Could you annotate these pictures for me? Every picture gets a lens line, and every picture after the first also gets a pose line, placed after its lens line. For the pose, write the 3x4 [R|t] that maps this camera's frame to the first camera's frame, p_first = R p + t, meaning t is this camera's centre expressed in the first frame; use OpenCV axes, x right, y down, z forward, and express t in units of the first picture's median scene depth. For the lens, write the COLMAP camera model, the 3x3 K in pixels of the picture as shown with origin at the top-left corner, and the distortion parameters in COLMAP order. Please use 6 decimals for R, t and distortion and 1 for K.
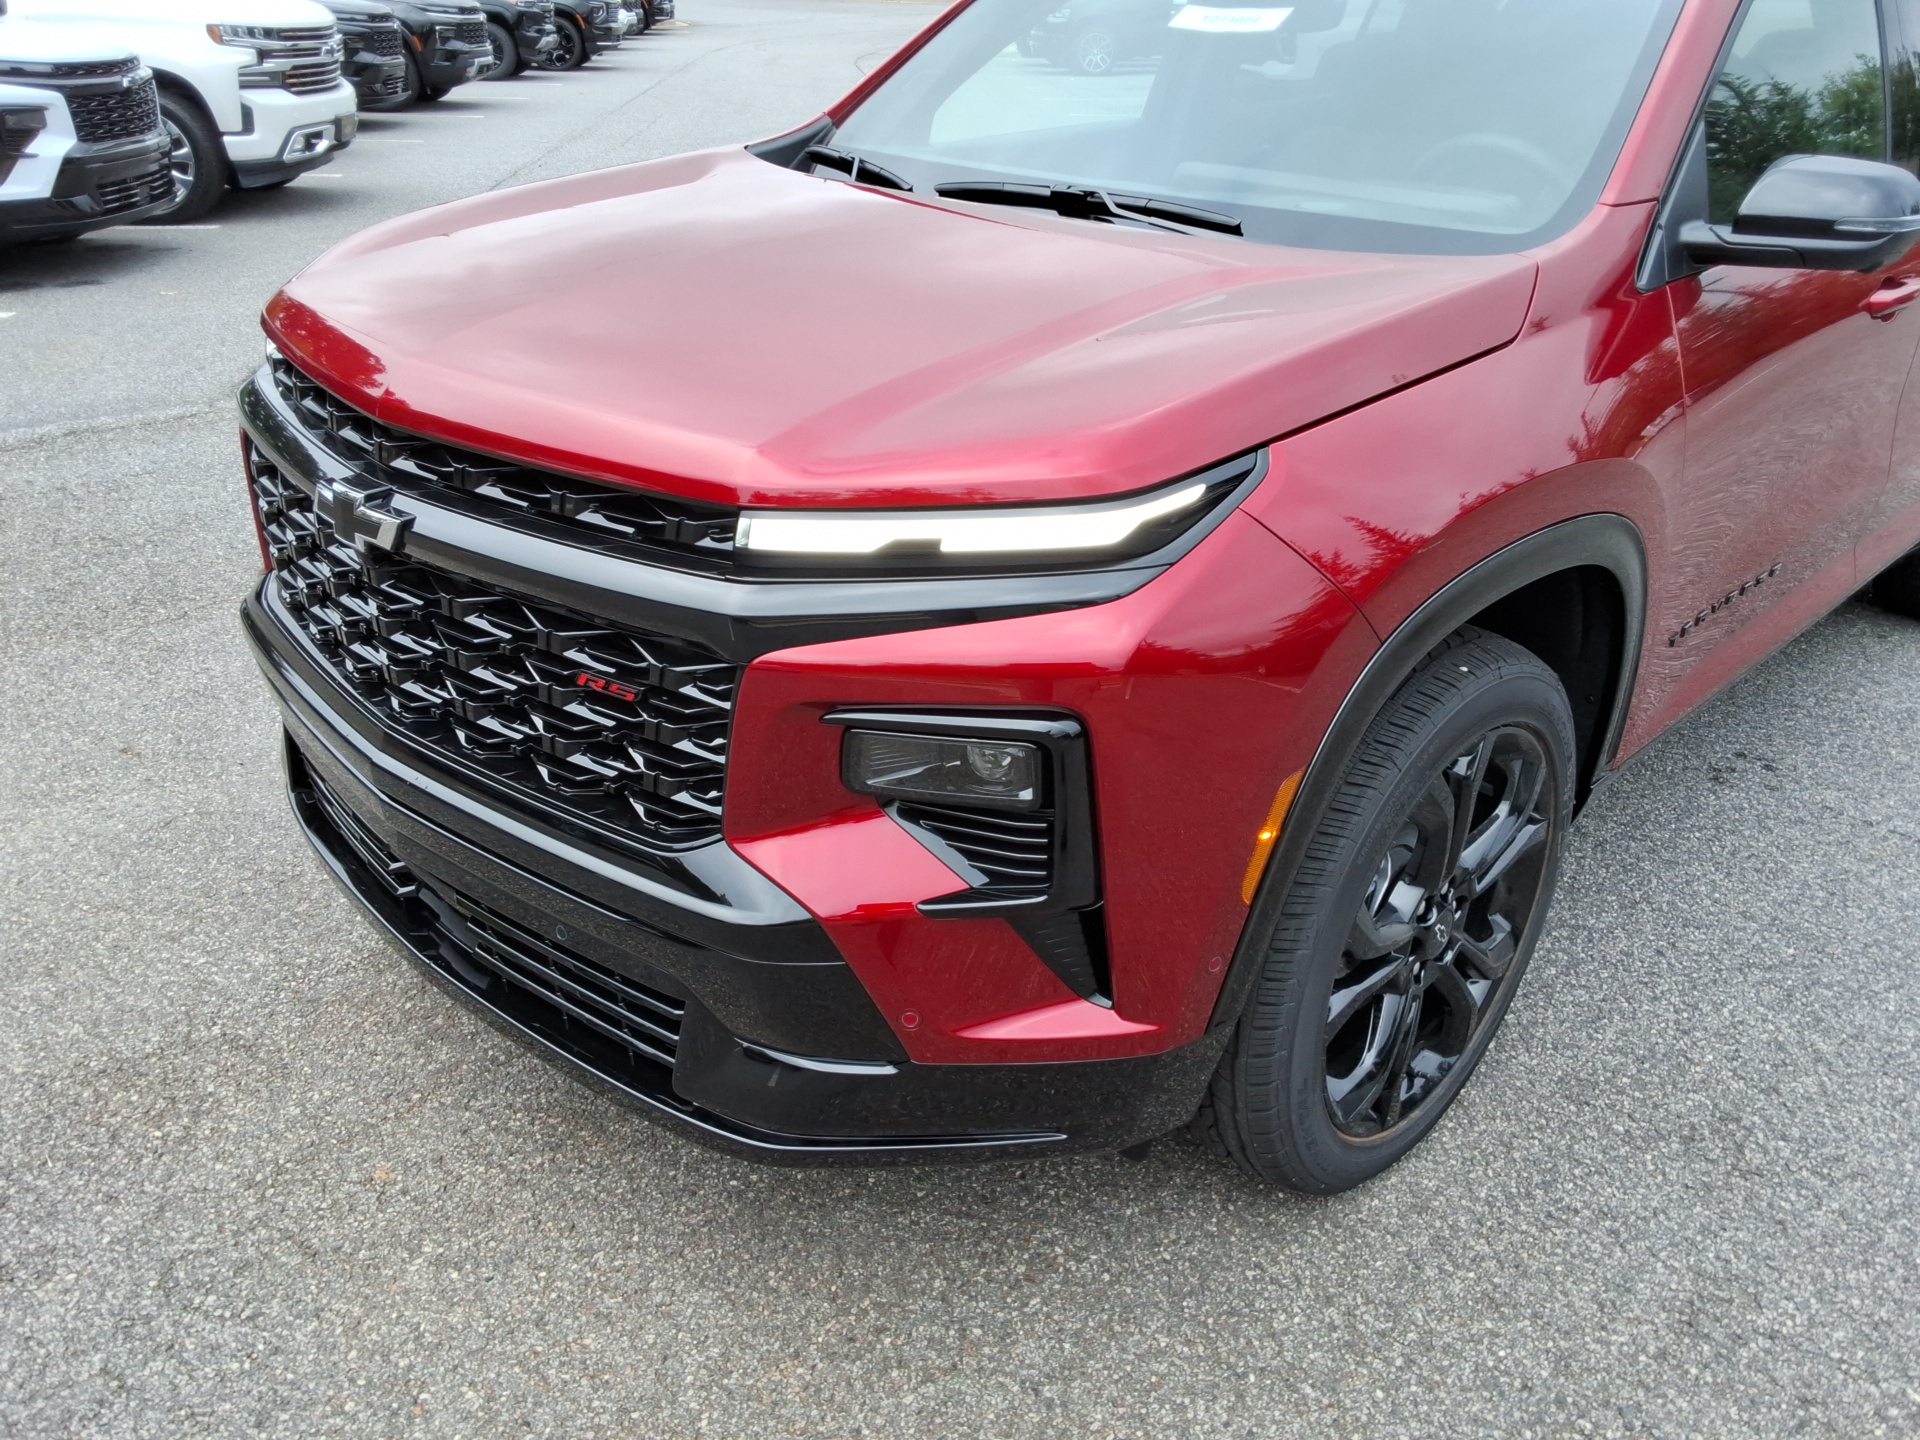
lens RADIAL K [[1550.2, 0, 967.6], [0, 1550.2, 696.8], [0, 0, 1]] dist [0.083109, -0.133043]
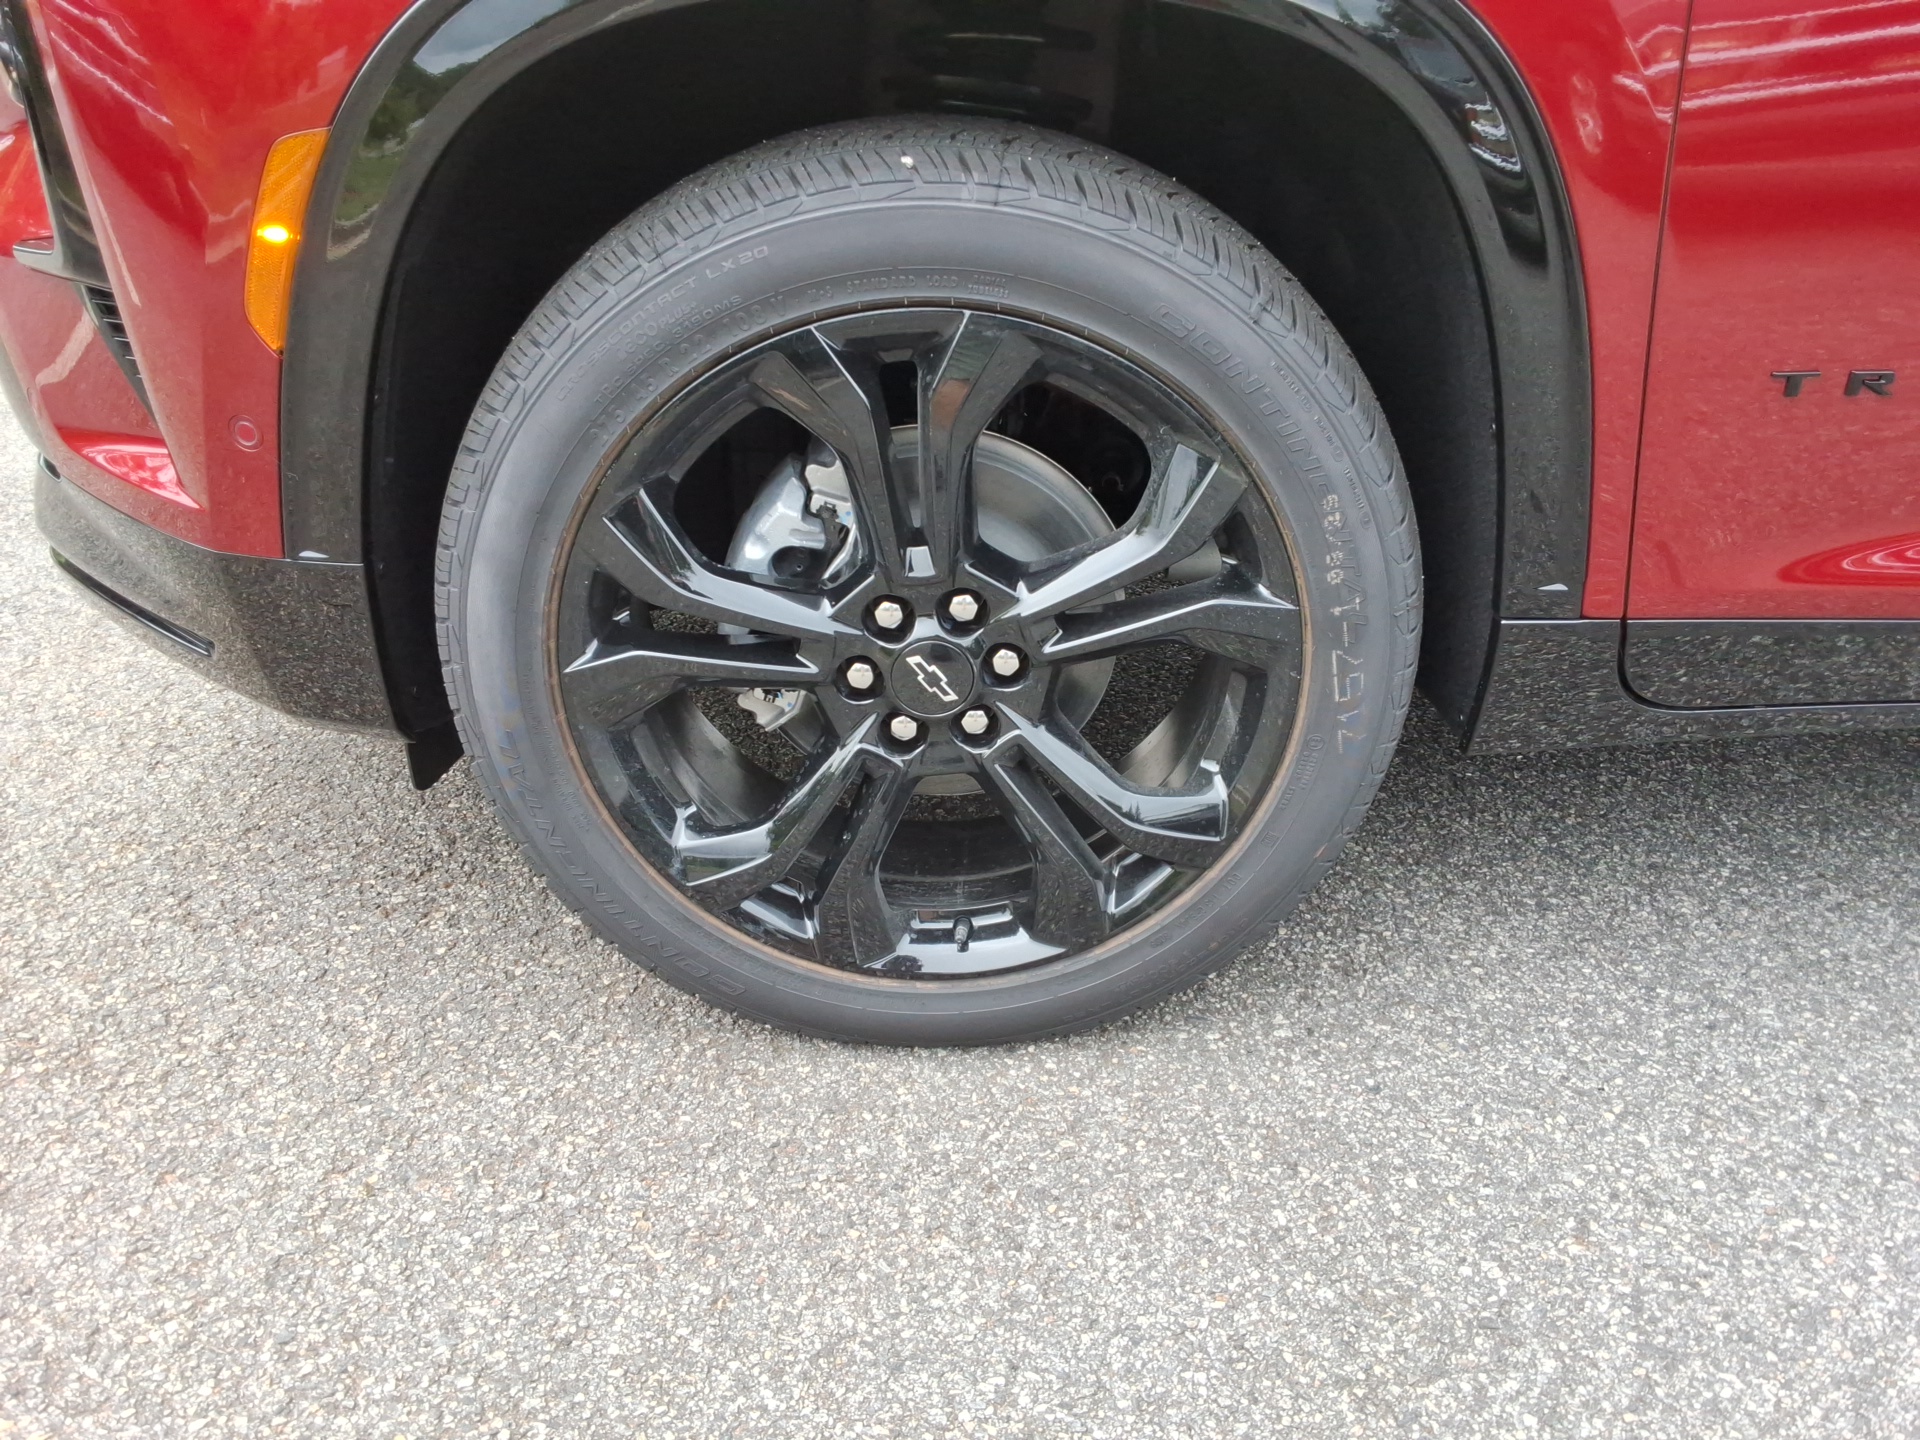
lens RADIAL K [[1537.6, 0, 971.3], [0, 1537.6, 700.1], [0, 0, 1]] dist [0.110592, -0.167995]
pose [[0.708522, 0.320414, -0.628754, 0.708988], [-0.303335, 0.942749, 0.138610, 0.076679], [0.637170, 0.092515, 0.765151, 0.576811]]
